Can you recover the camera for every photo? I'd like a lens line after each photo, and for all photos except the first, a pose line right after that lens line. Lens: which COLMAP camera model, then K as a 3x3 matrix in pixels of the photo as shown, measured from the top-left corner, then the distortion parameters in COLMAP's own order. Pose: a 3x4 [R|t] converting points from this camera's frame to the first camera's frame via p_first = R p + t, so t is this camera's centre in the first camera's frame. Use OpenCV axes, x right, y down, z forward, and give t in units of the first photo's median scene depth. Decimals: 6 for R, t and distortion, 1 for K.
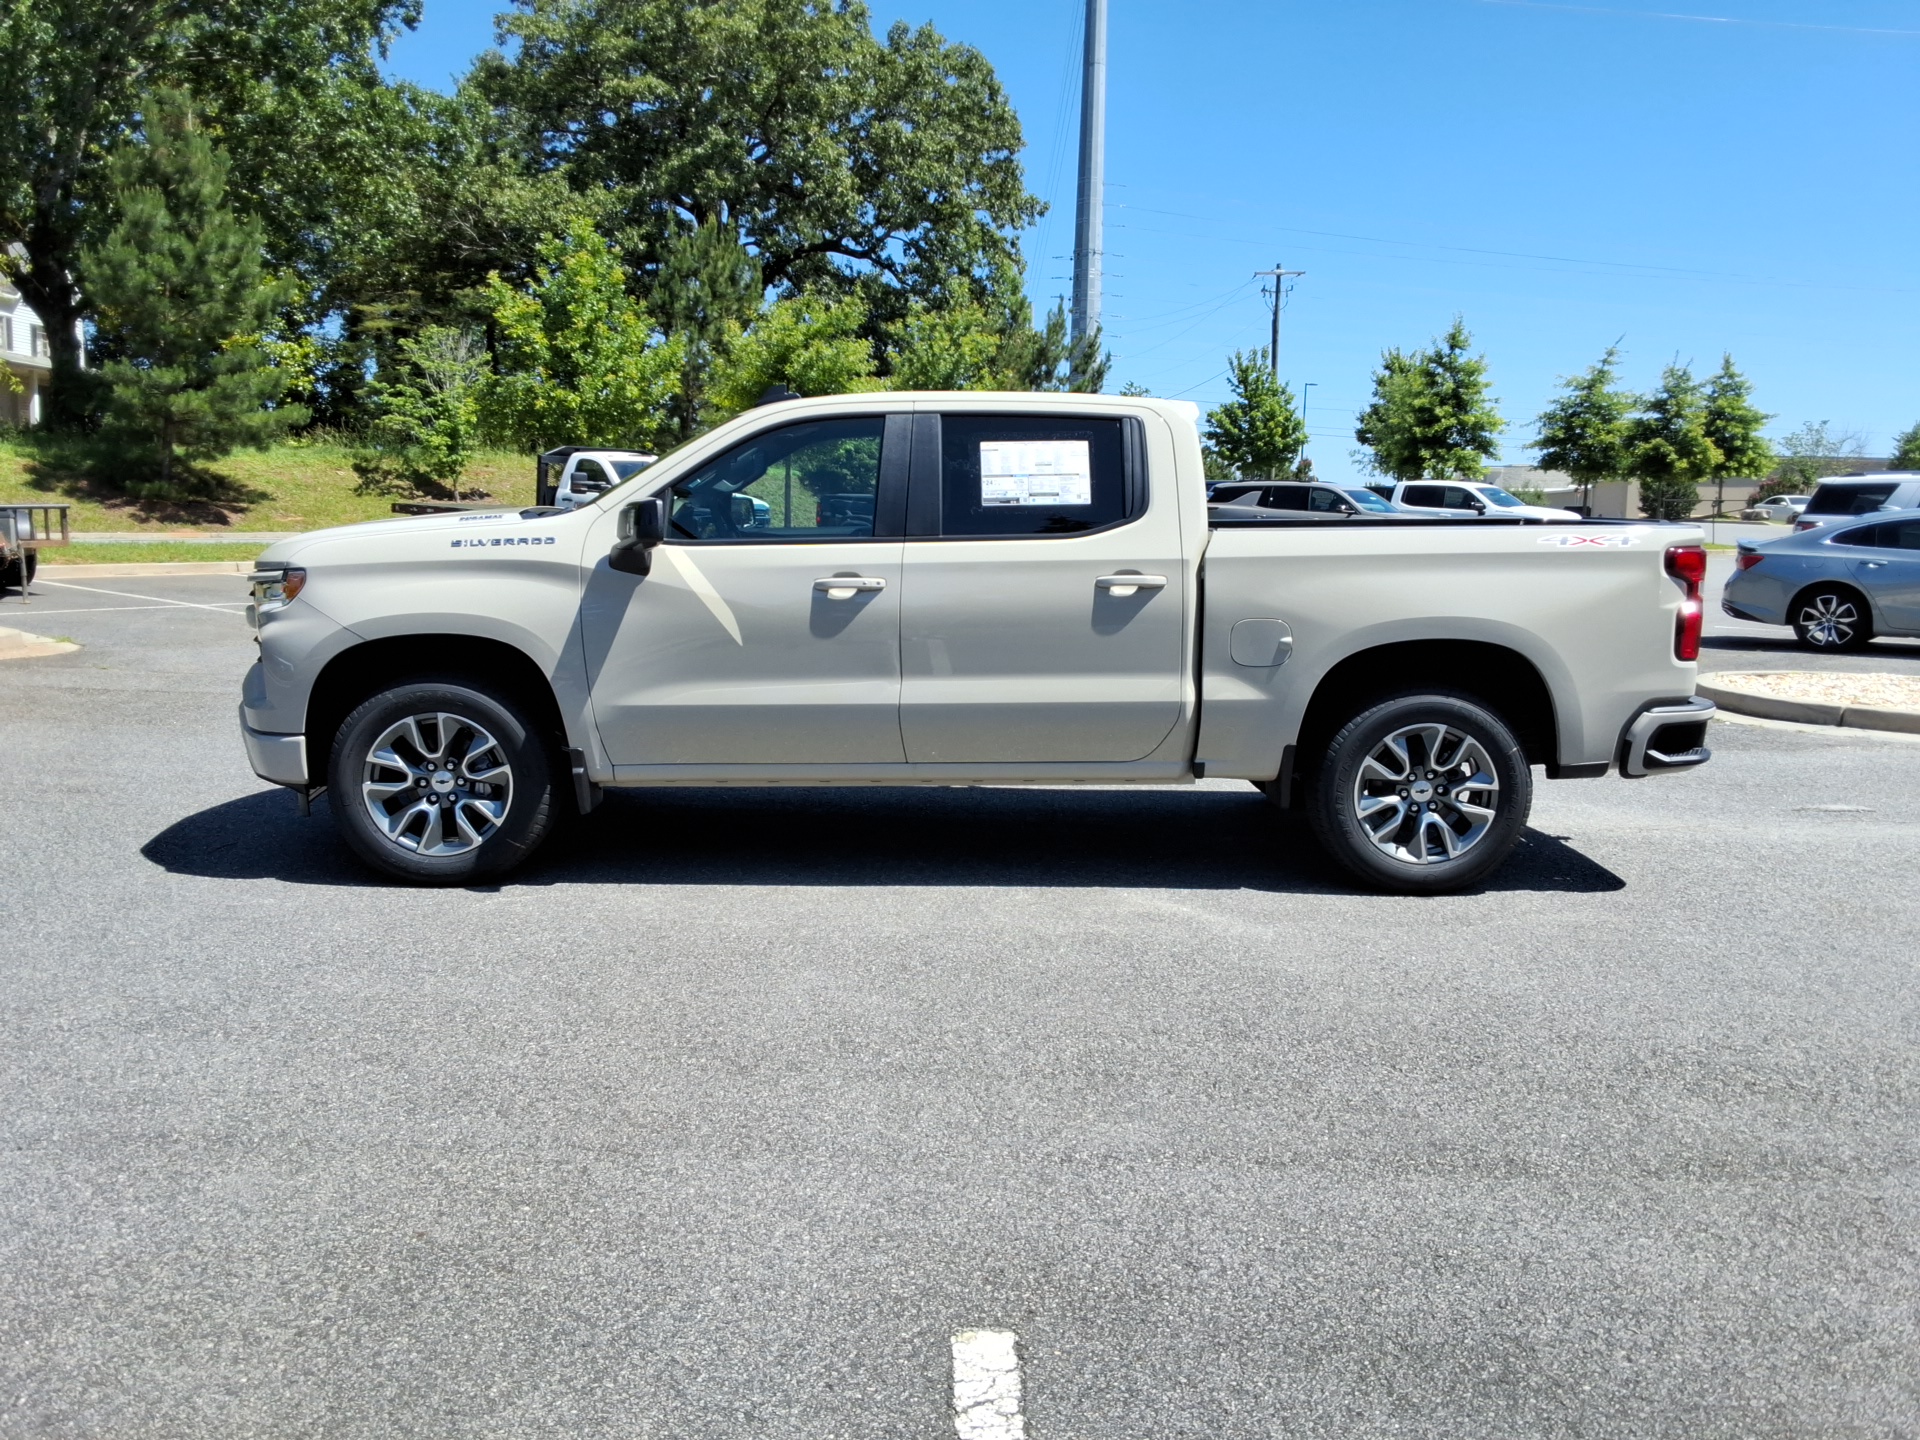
lens RADIAL K [[1545.6, 0, 966.4], [0, 1545.6, 715.5], [0, 0, 1]] dist [0.124284, -0.196980]
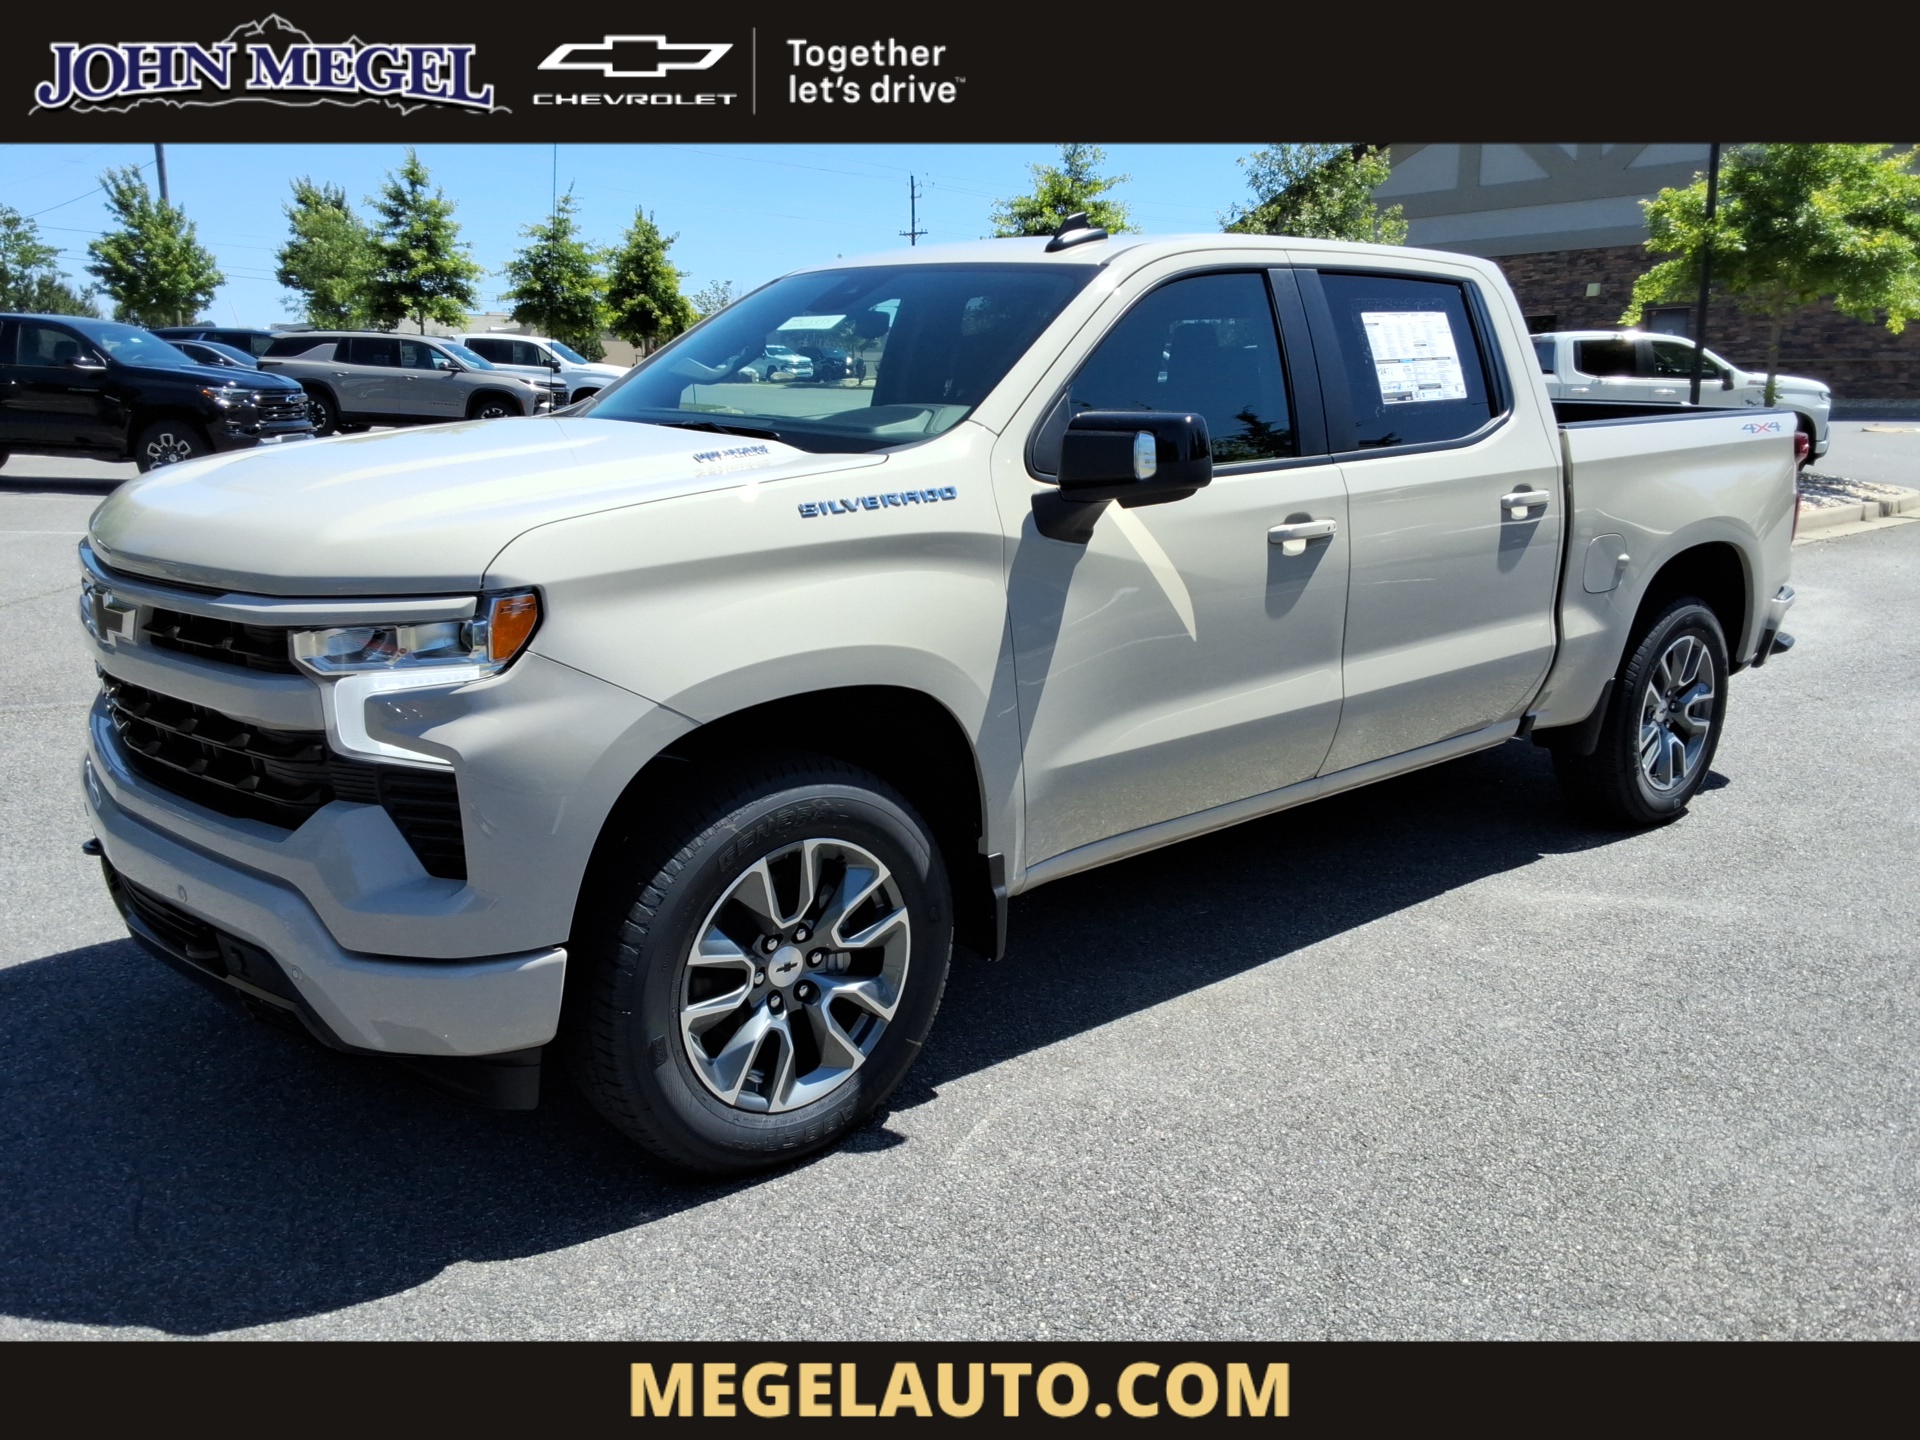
lens RADIAL K [[1545.6, 0, 966.4], [0, 1545.6, 715.5], [0, 0, 1]] dist [0.124284, -0.196980]
pose [[0.764075, -0.148072, 0.627905, -0.586935], [0.089238, 0.988205, 0.124448, -0.097689], [-0.638926, -0.039055, 0.768276, 0.548551]]
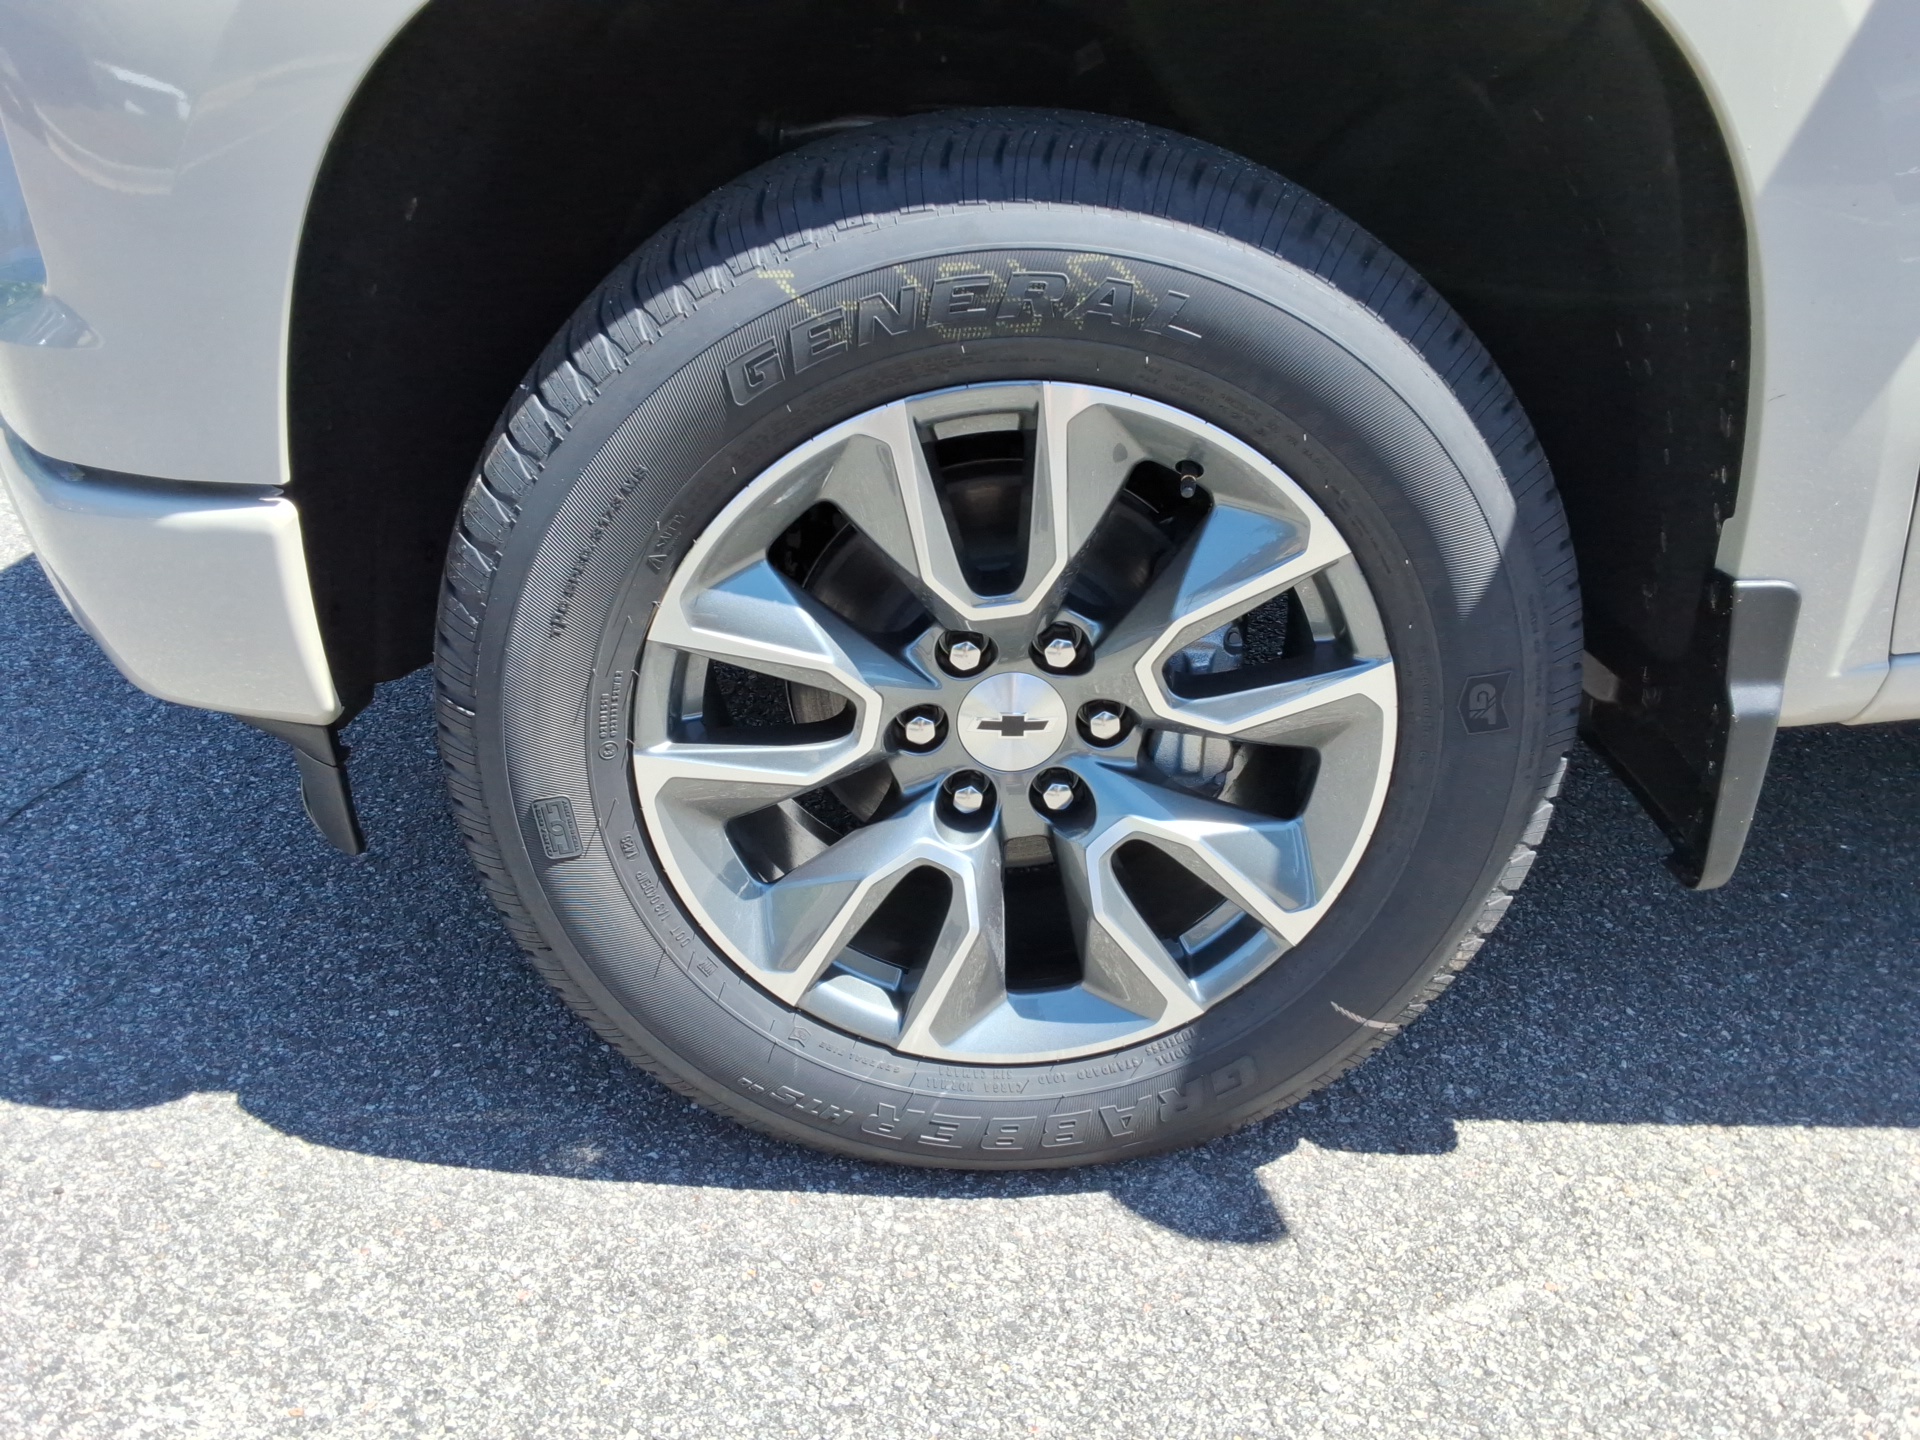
lens RADIAL K [[1553.4, 0, 995.4], [0, 1553.4, 704.4], [0, 0, 1]] dist [0.098558, -0.144602]
pose [[0.999777, 0.012128, 0.017279, -0.331264], [-0.016866, 0.951153, 0.308257, -0.020299], [-0.012697, -0.308480, 0.951146, 0.790057]]
